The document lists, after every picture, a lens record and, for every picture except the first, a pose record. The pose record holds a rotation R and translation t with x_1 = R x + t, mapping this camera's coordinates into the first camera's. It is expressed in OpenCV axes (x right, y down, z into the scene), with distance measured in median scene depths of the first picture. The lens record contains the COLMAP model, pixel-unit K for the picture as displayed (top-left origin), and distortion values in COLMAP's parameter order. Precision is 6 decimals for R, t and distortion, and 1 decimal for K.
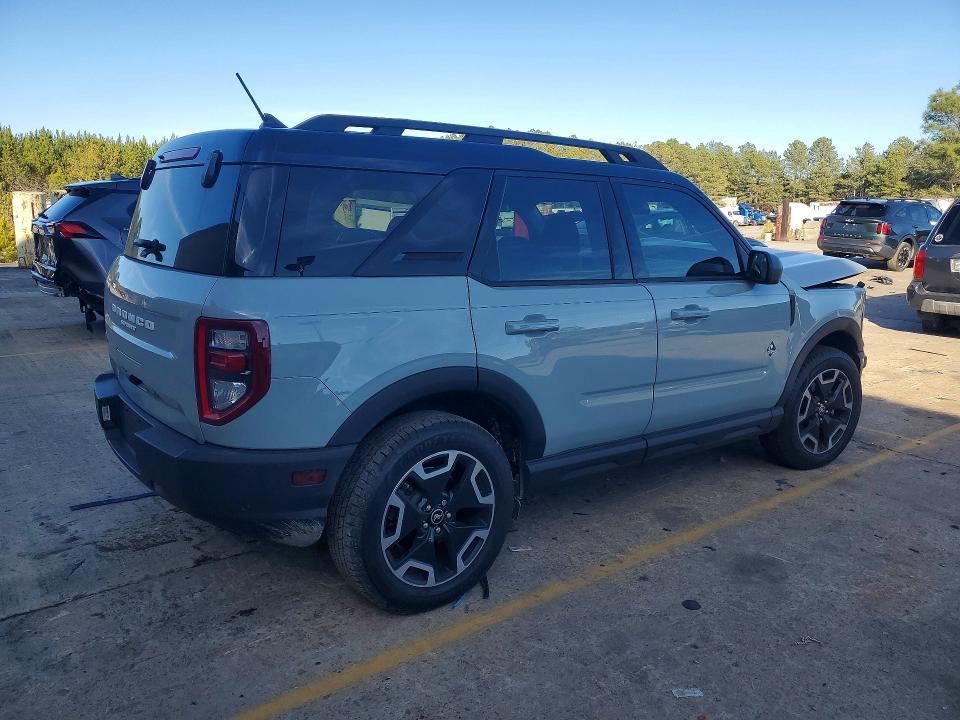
lens RADIAL K [[757.1, 0, 480.0], [0, 757.1, 360.0], [0, 0, 1]] dist [0.026553, -0.004974]
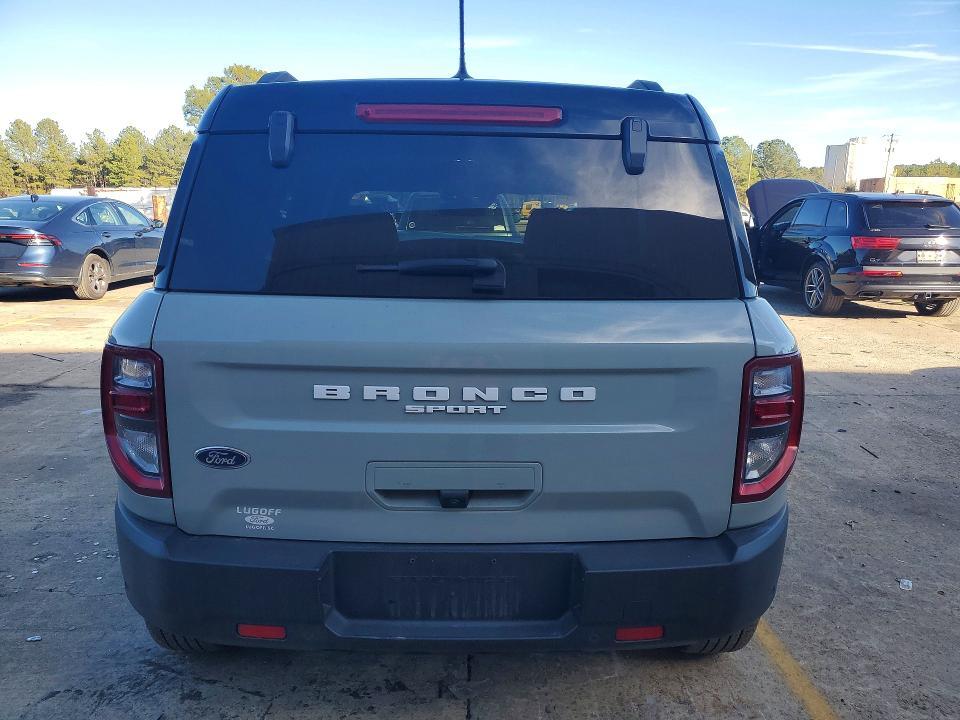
lens RADIAL K [[757.1, 0, 480.0], [0, 757.1, 360.0], [0, 0, 1]] dist [0.026553, -0.004974]
pose [[0.585049, -0.166260, 0.793773, -0.734214], [0.152702, 0.983837, 0.093522, -0.109818], [-0.796492, 0.066496, 0.600982, 0.512403]]
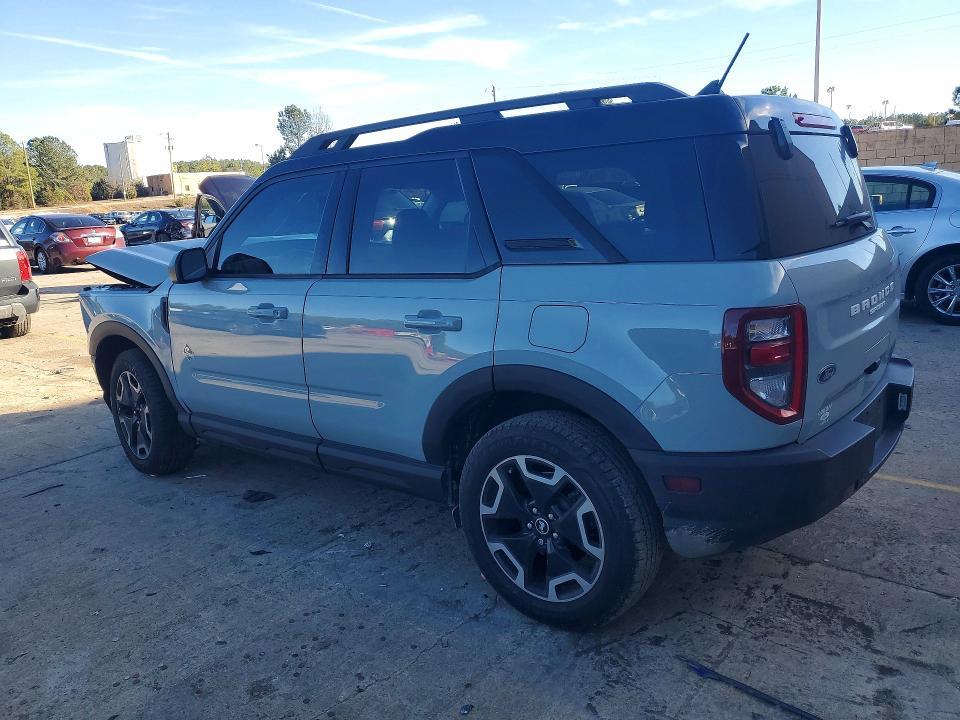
lens RADIAL K [[757.1, 0, 480.0], [0, 757.1, 360.0], [0, 0, 1]] dist [0.026553, -0.004974]
pose [[-0.248035, -0.213399, 0.944955, -0.975433], [0.243204, 0.930480, 0.273968, -0.277675], [-0.937726, 0.297770, -0.178892, 1.309201]]
